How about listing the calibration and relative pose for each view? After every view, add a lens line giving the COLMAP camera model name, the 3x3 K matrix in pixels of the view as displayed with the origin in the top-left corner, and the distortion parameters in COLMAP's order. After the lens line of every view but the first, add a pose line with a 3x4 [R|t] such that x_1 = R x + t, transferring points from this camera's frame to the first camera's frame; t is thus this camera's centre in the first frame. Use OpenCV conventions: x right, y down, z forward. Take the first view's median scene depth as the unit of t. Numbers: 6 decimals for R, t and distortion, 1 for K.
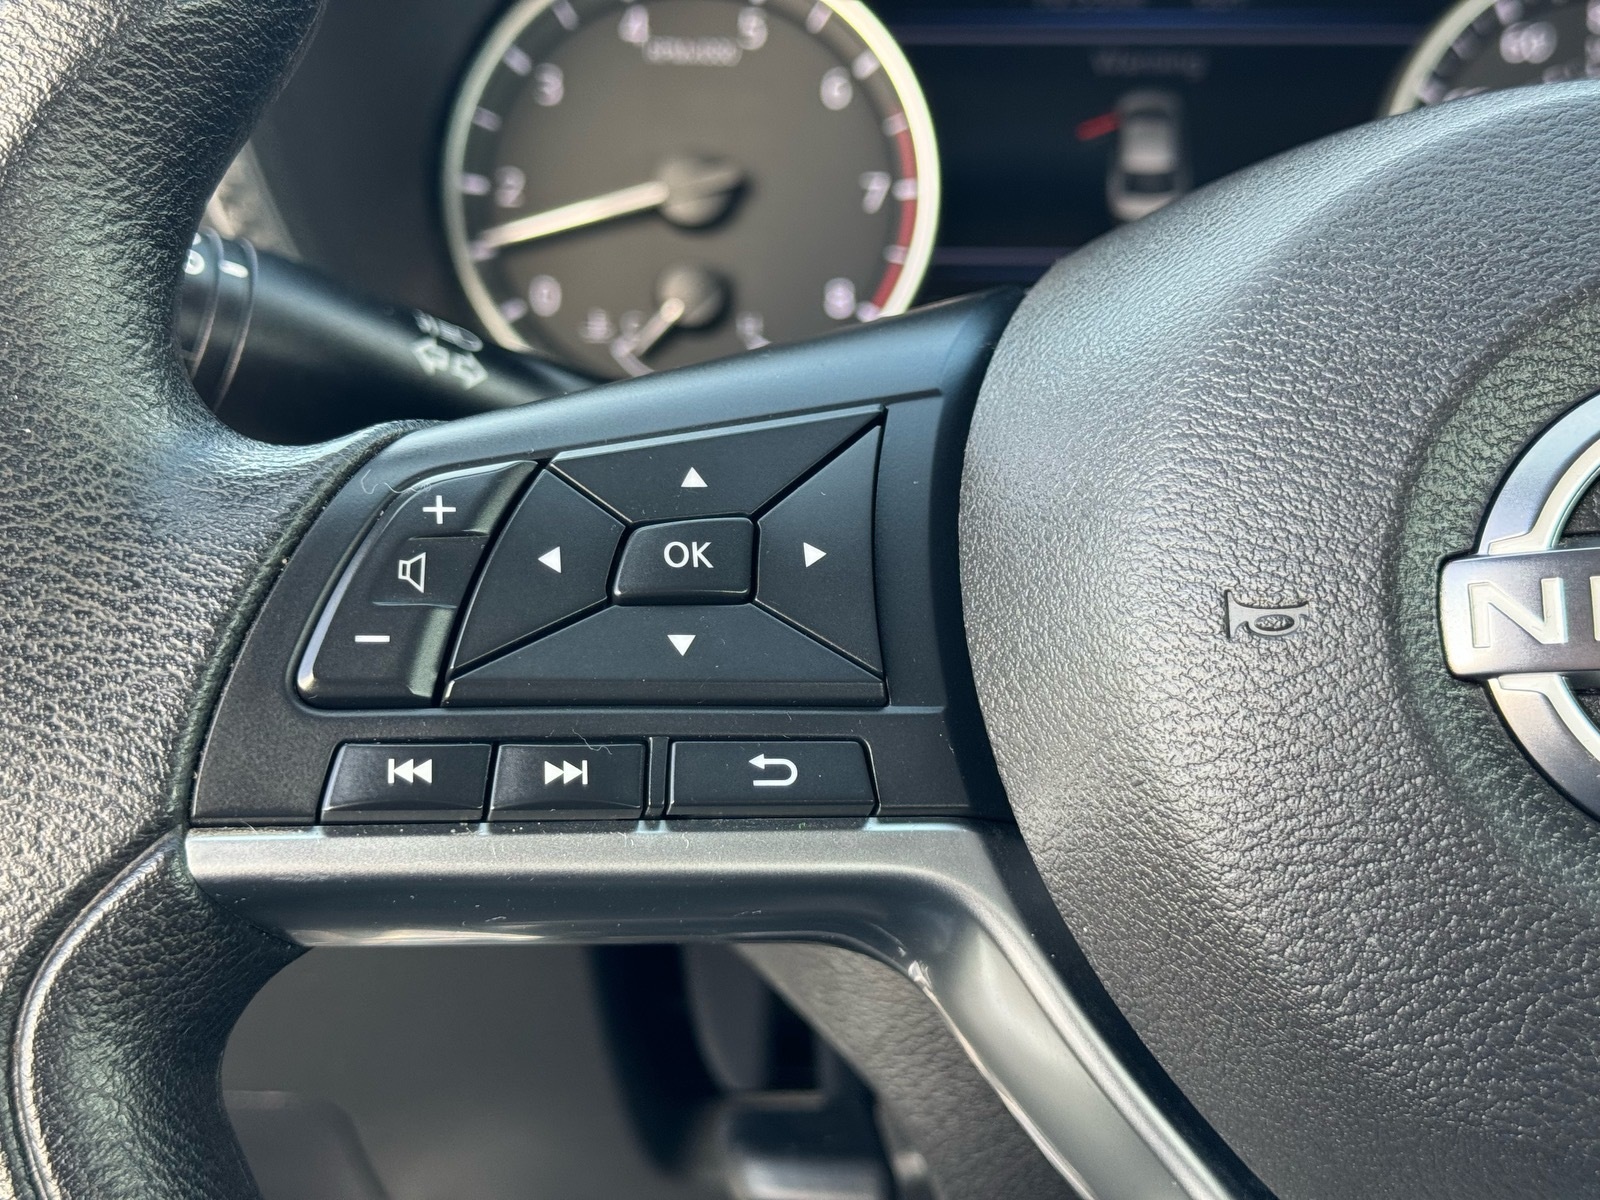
lens RADIAL K [[2304.6, 0, 805.2], [0, 2304.6, 596.8], [0, 0, 1]] dist [0.124255, 0.000000]
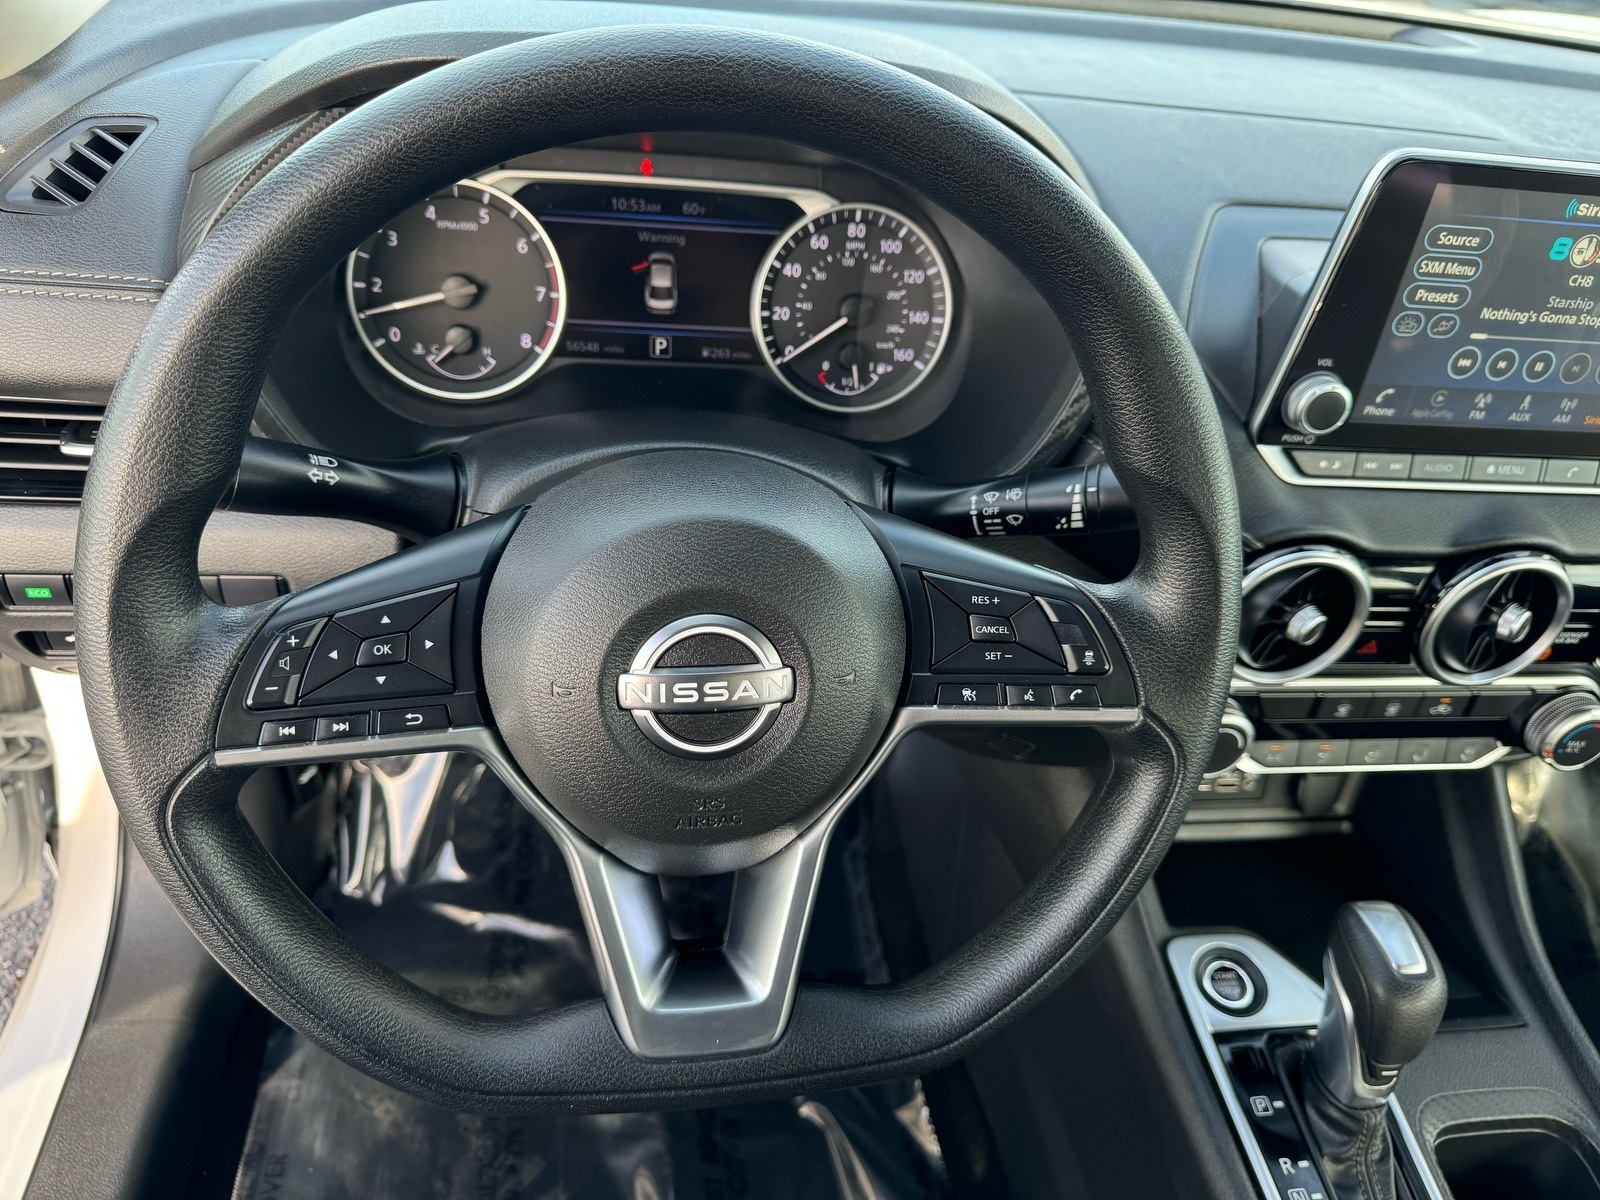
lens RADIAL K [[1166.0, 0, 793.1], [0, 1166.0, 604.0], [0, 0, 1]] dist [0.045267, -0.049168]
pose [[0.992445, 0.022524, 0.120602, 0.291688], [-0.065367, 0.928936, 0.364424, -0.657503], [-0.103823, -0.369554, 0.923391, -0.446696]]
